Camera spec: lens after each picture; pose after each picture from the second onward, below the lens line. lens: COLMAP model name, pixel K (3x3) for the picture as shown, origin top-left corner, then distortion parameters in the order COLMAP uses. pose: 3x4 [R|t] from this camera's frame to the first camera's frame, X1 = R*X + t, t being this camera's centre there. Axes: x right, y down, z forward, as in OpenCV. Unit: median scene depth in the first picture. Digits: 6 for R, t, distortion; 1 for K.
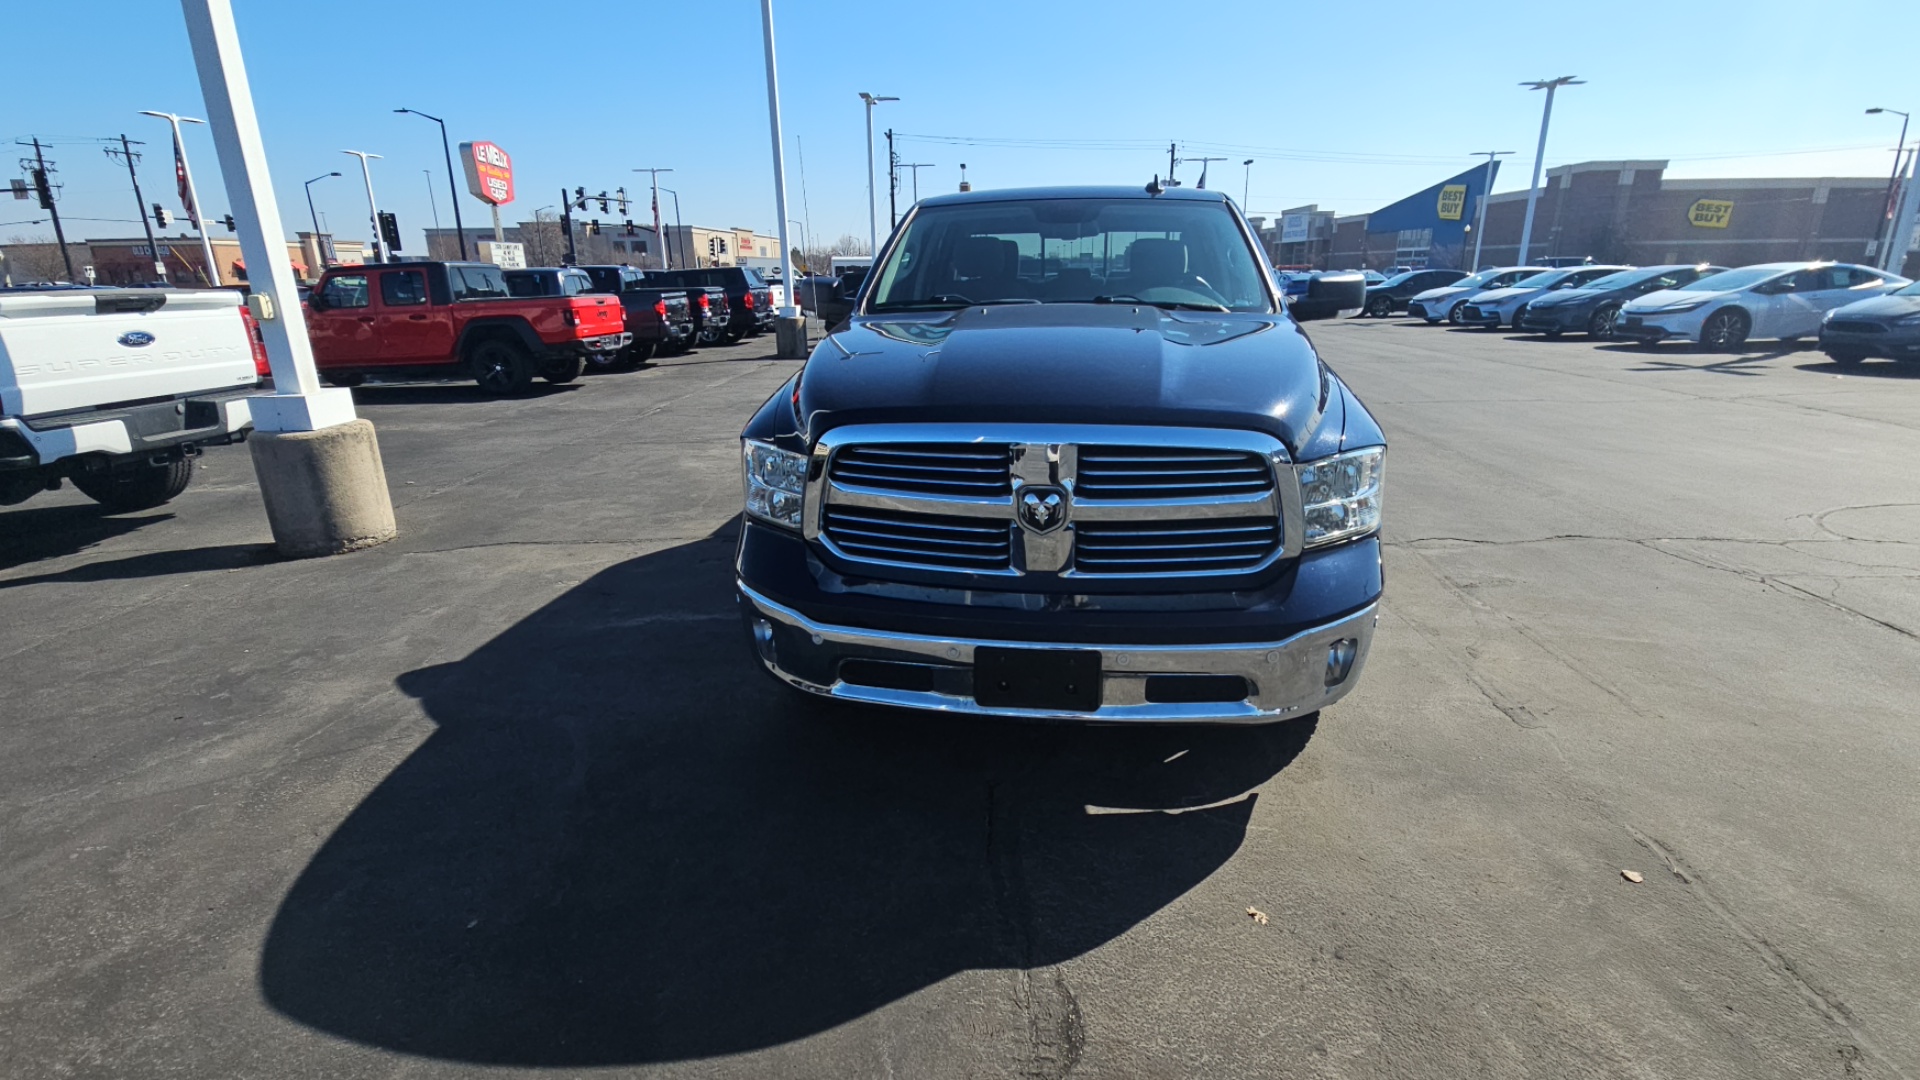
lens RADIAL K [[857.1, 0, 980.1], [0, 857.1, 537.9], [0, 0, 1]] dist [0.008281, -0.007249]
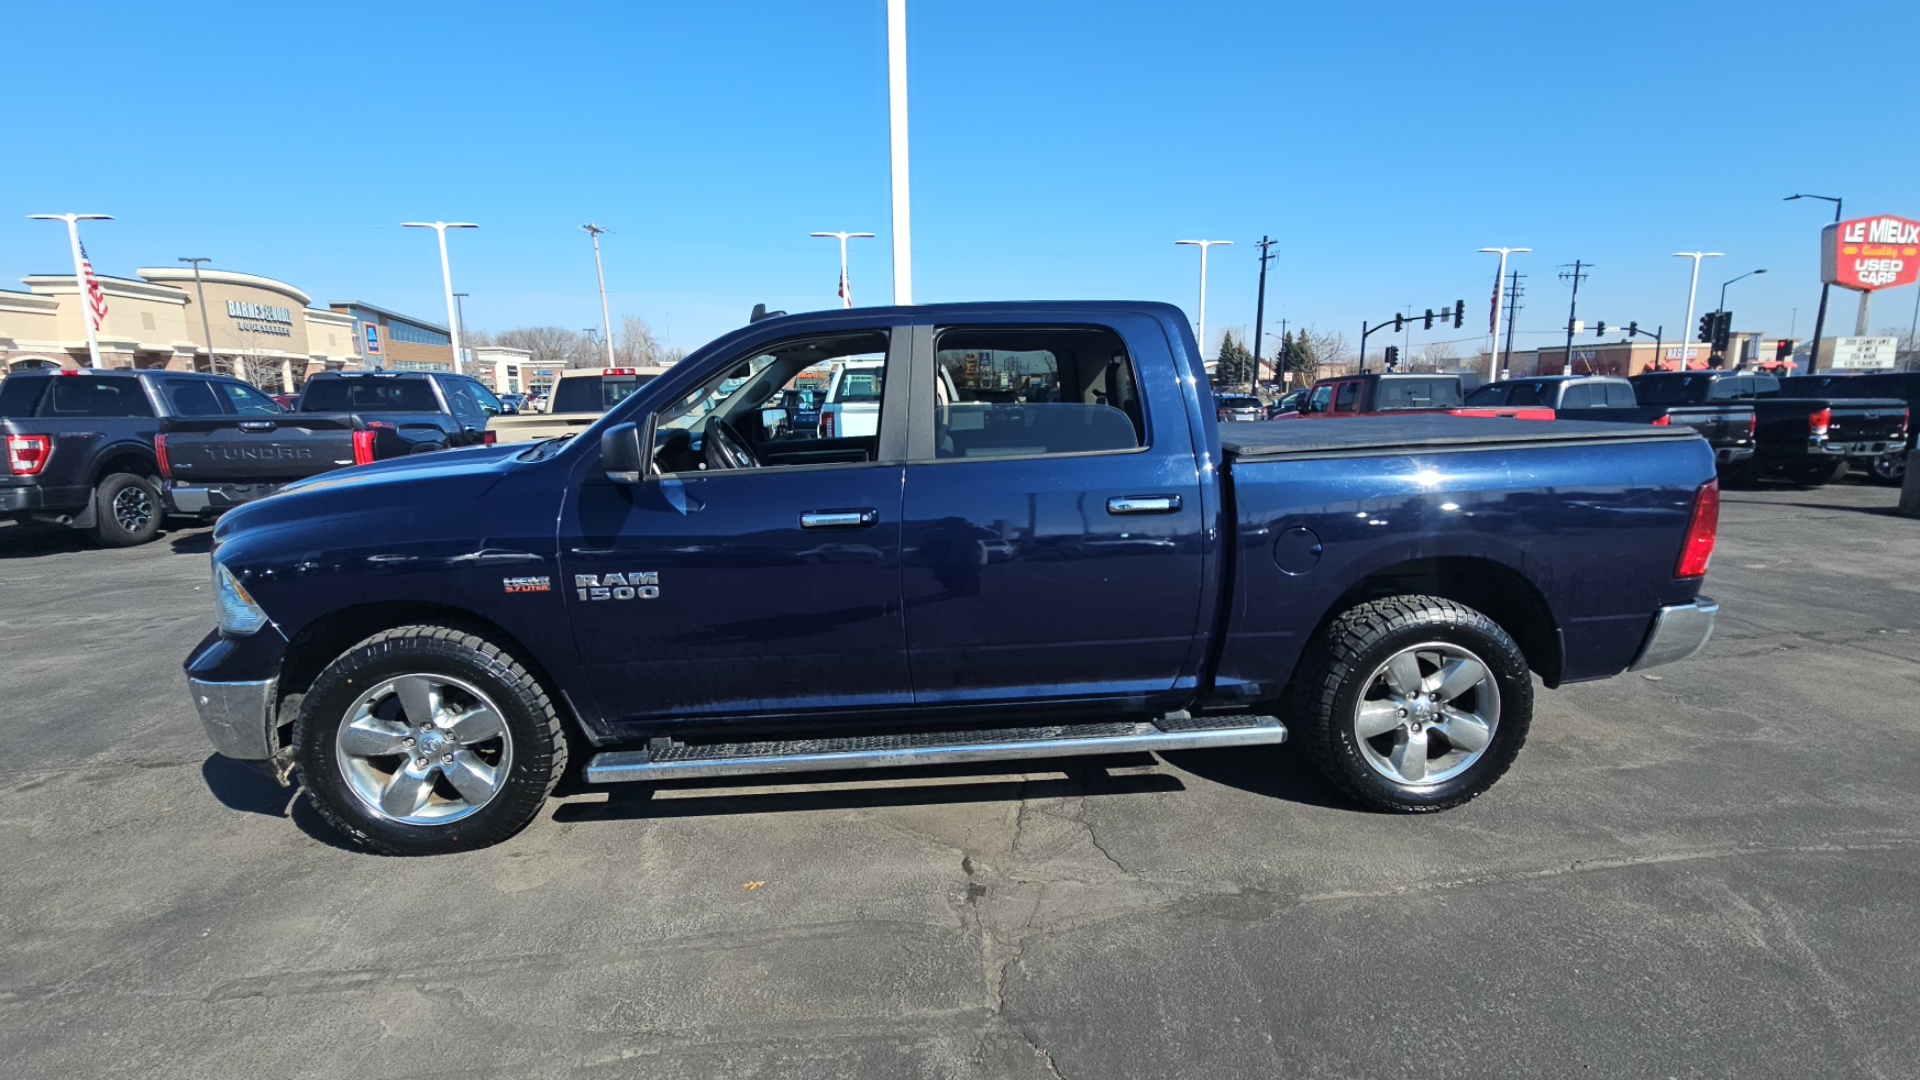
lens RADIAL K [[857.1, 0, 978.2], [0, 857.1, 535.0], [0, 0, 1]] dist [0.008281, -0.007249]
pose [[0.182340, 0.173374, -0.967829, 0.252892], [-0.280365, 0.952634, 0.117831, -0.081177], [0.942416, 0.249861, 0.222312, 0.238548]]
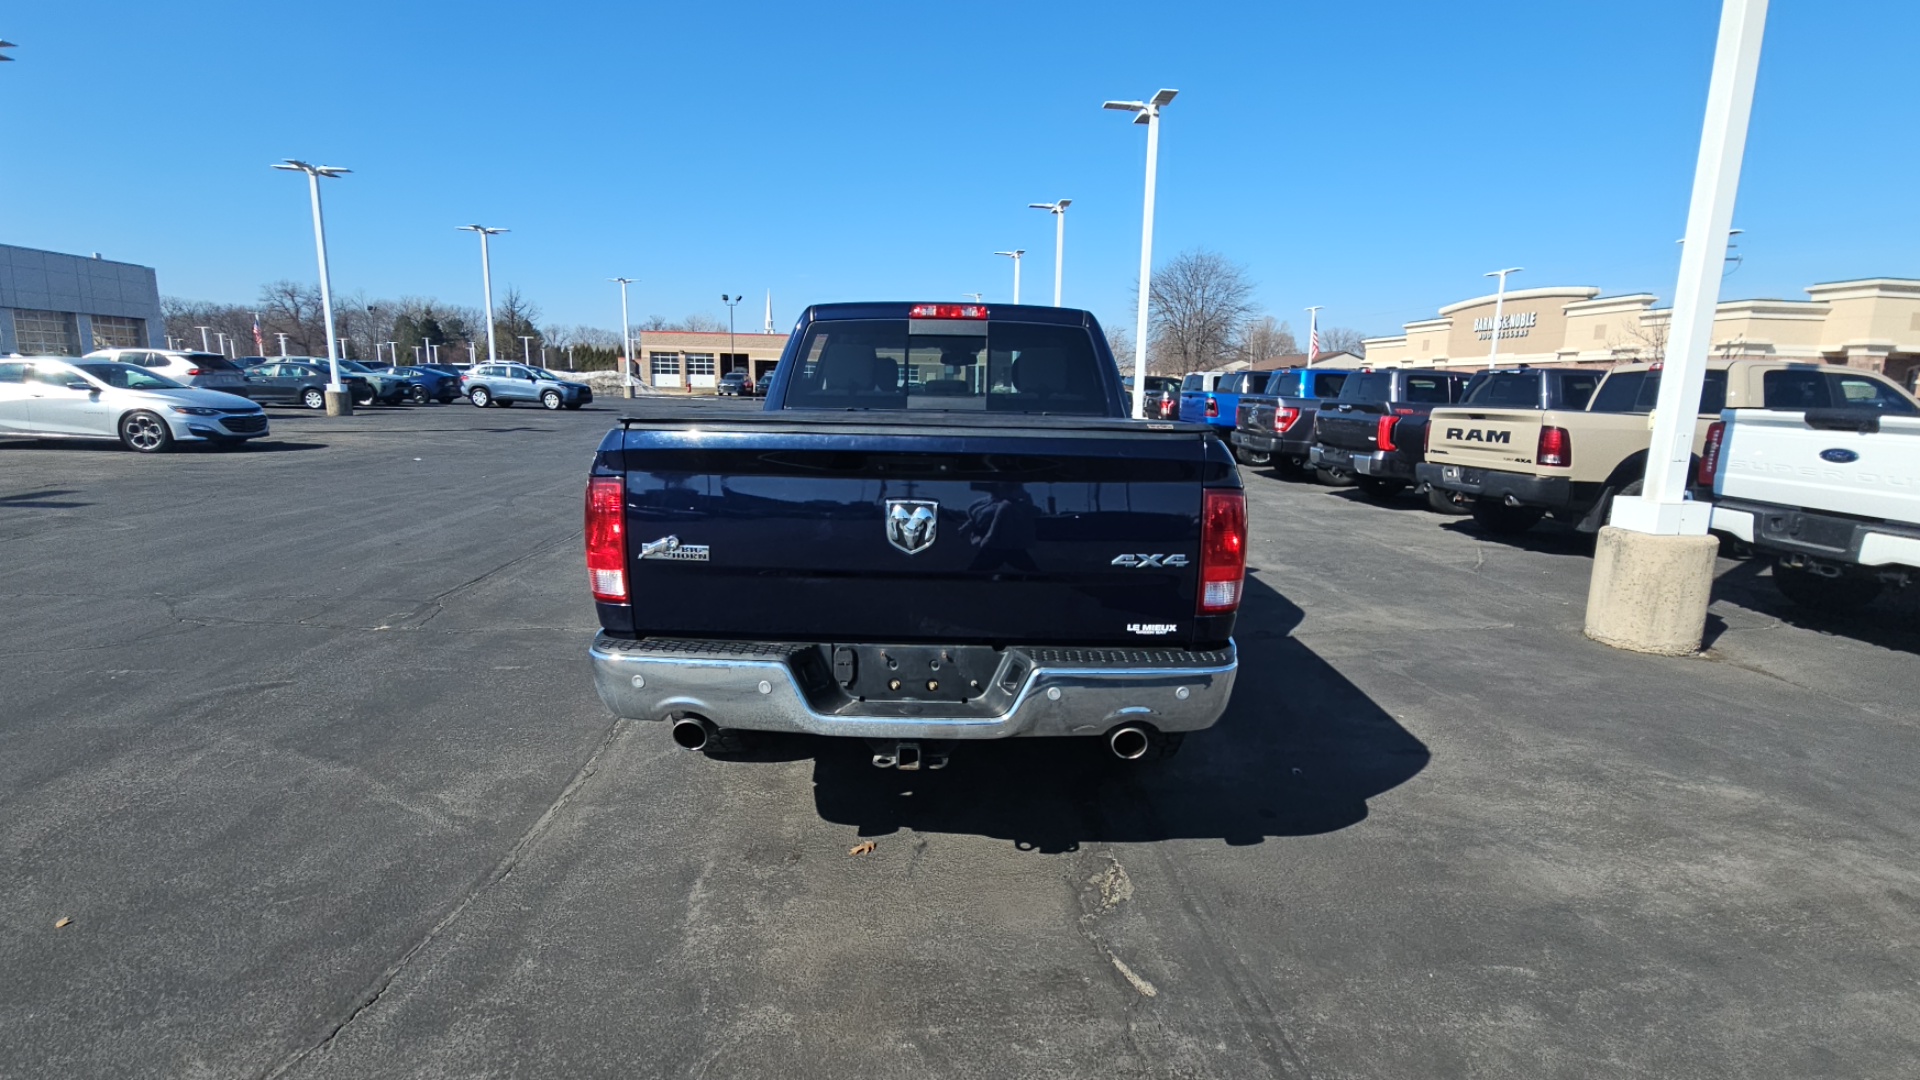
lens RADIAL K [[857.1, 0, 981.3], [0, 857.1, 536.7], [0, 0, 1]] dist [0.008281, -0.007249]
pose [[-0.993551, 0.010910, -0.112861, 0.053586], [-0.041930, 0.889448, 0.455109, -0.174216], [0.105350, 0.456906, -0.883254, 0.562317]]
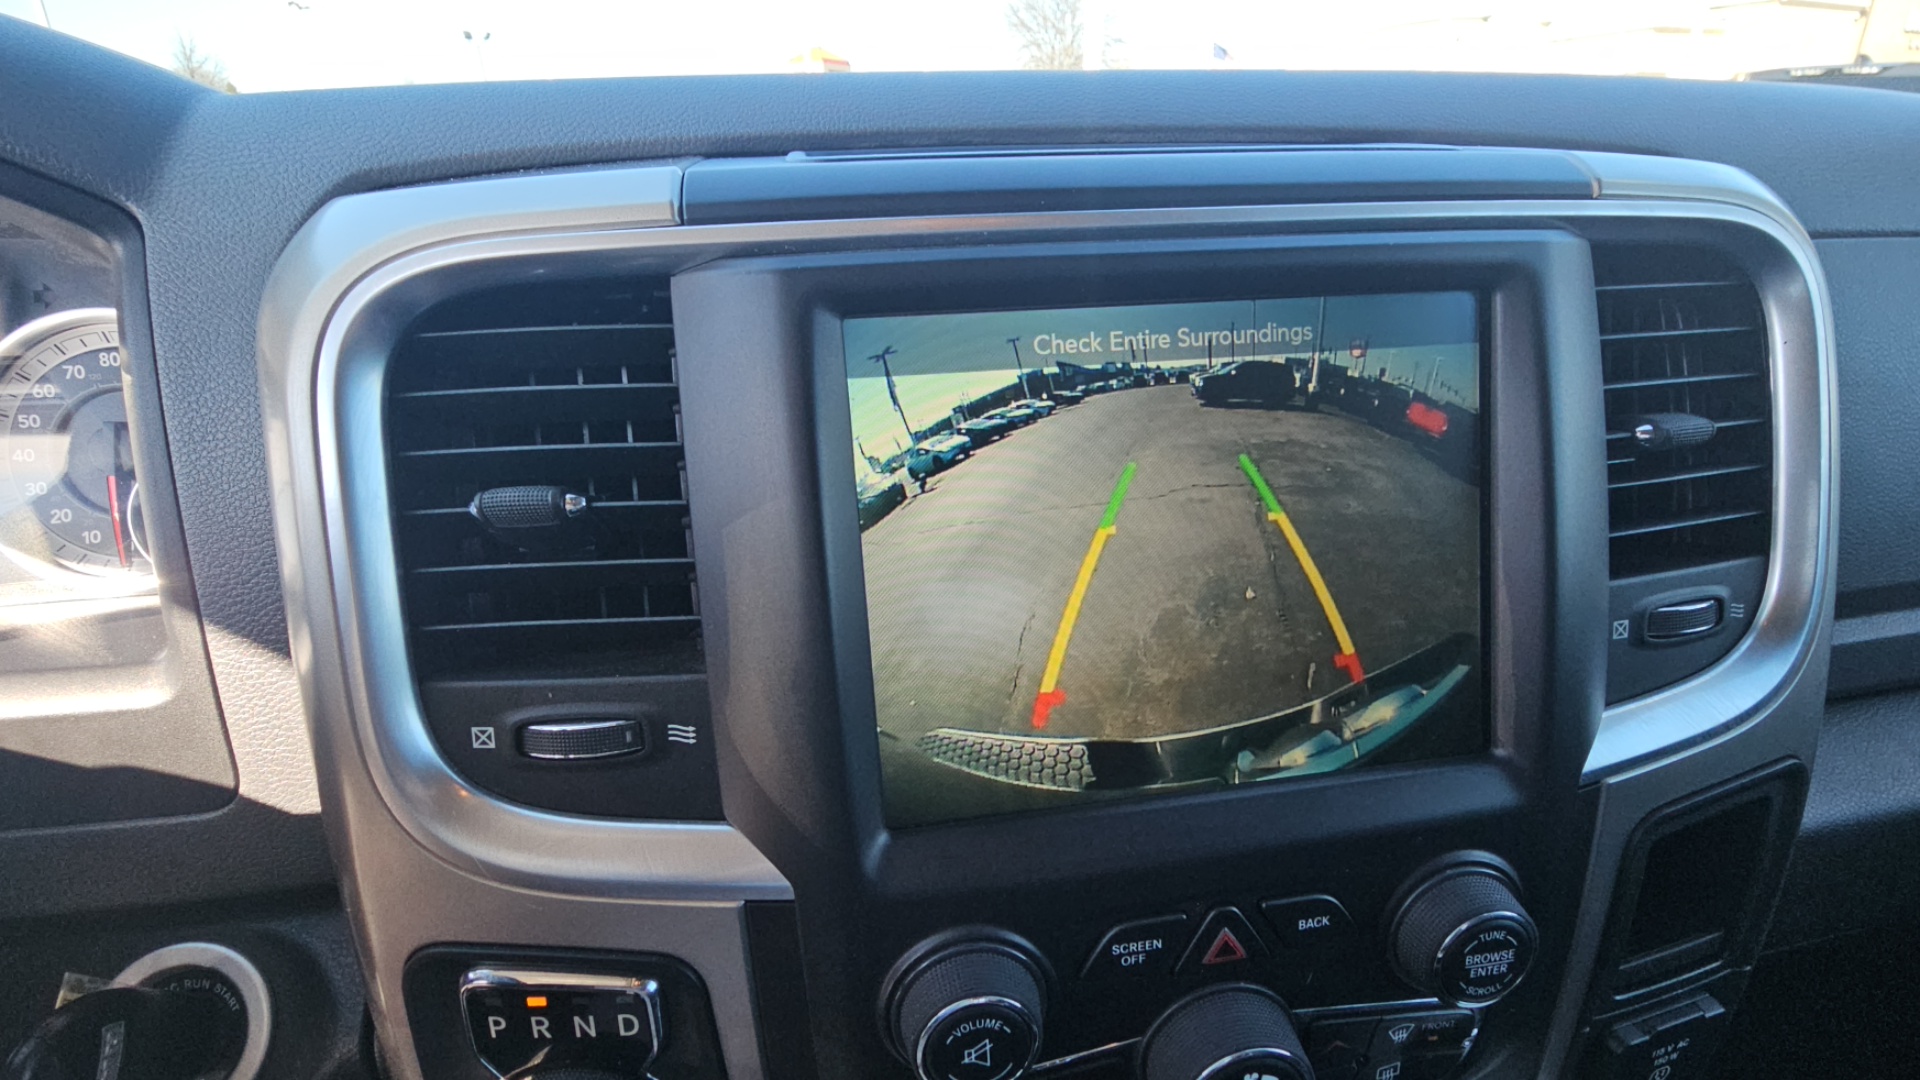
lens RADIAL K [[857.1, 0, 985.6], [0, 857.1, 545.1], [0, 0, 1]] dist [0.008281, -0.007249]
pose [[-0.958385, 0.140413, -0.248562, 0.021271], [-0.061371, 0.748989, 0.659734, -0.059478], [0.278805, 0.647533, -0.709202, 0.231328]]
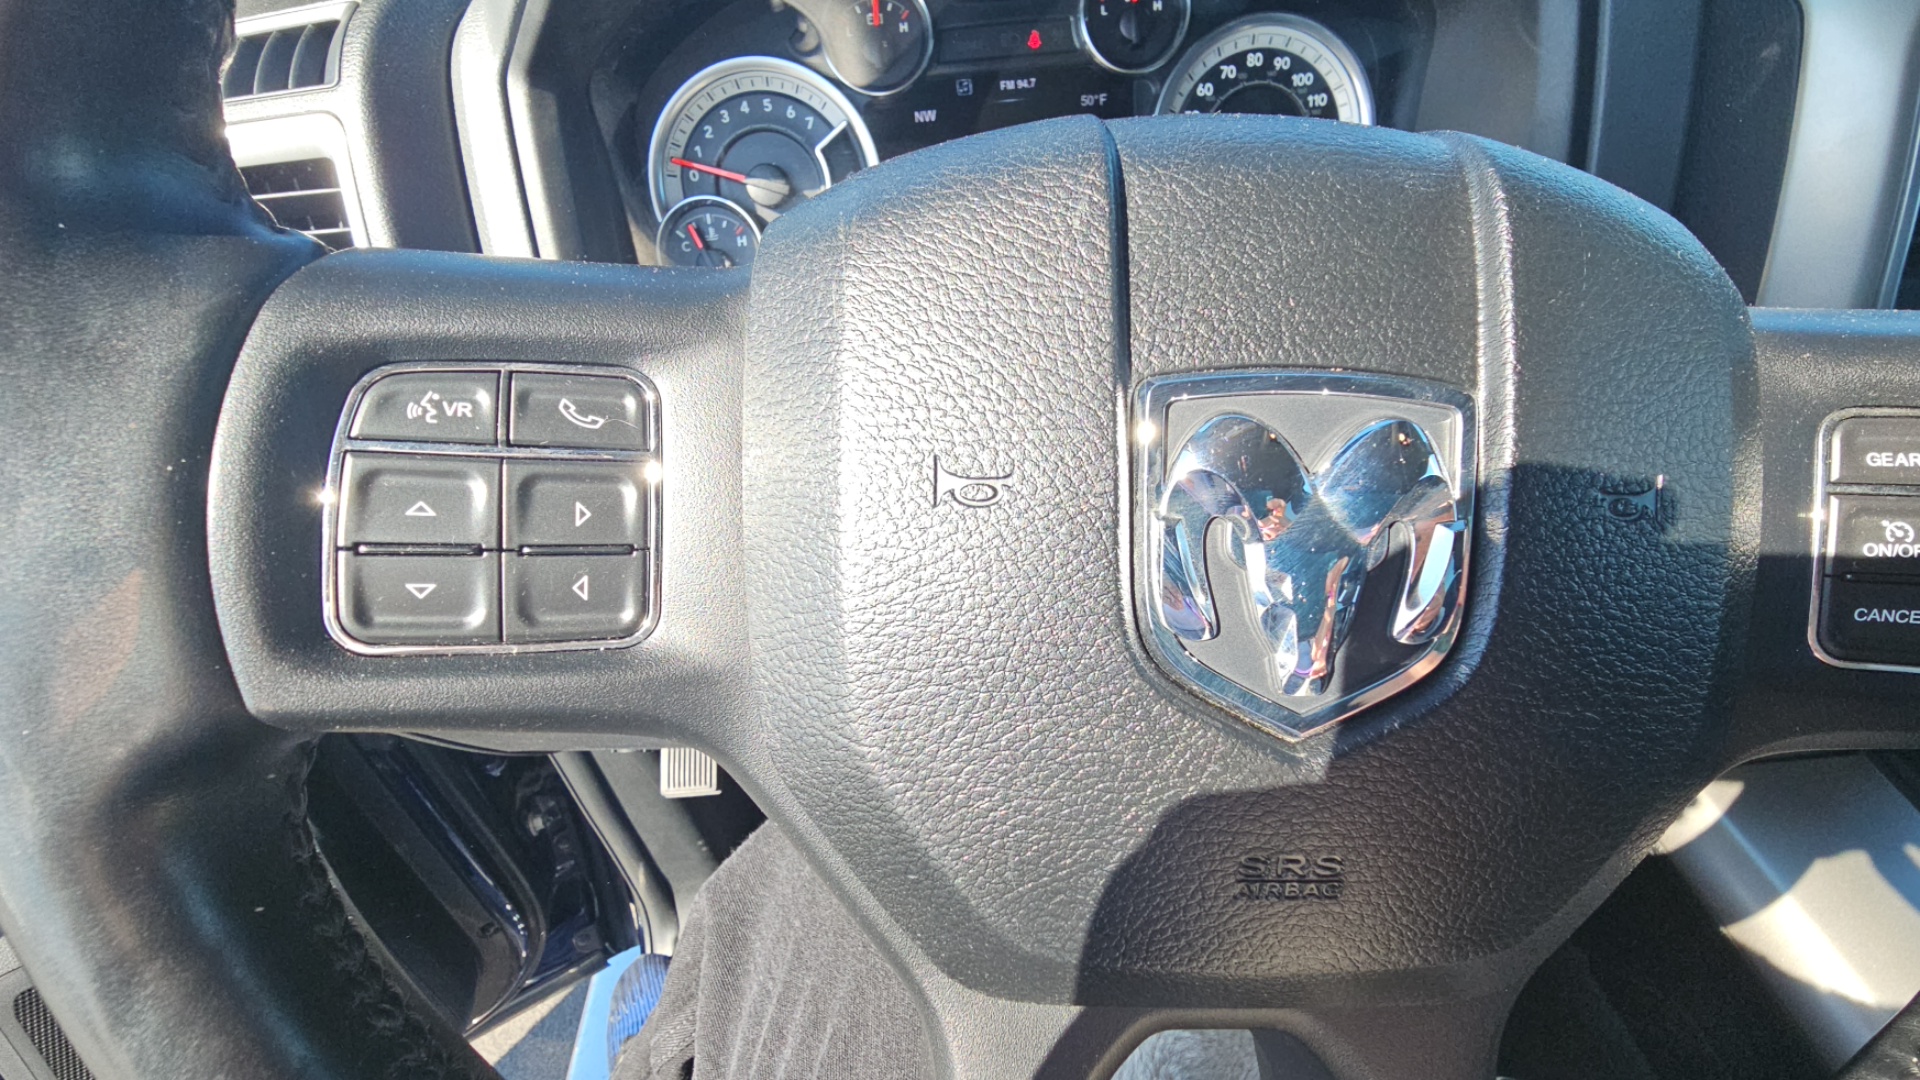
lens RADIAL K [[857.1, 0, 979.4], [0, 857.1, 546.8], [0, 0, 1]] dist [0.008281, -0.007249]
pose [[-0.975281, 0.190651, -0.111714, 0.063648], [0.008526, 0.537650, 0.843125, -0.062716], [0.220806, 0.821331, -0.525985, 0.231205]]
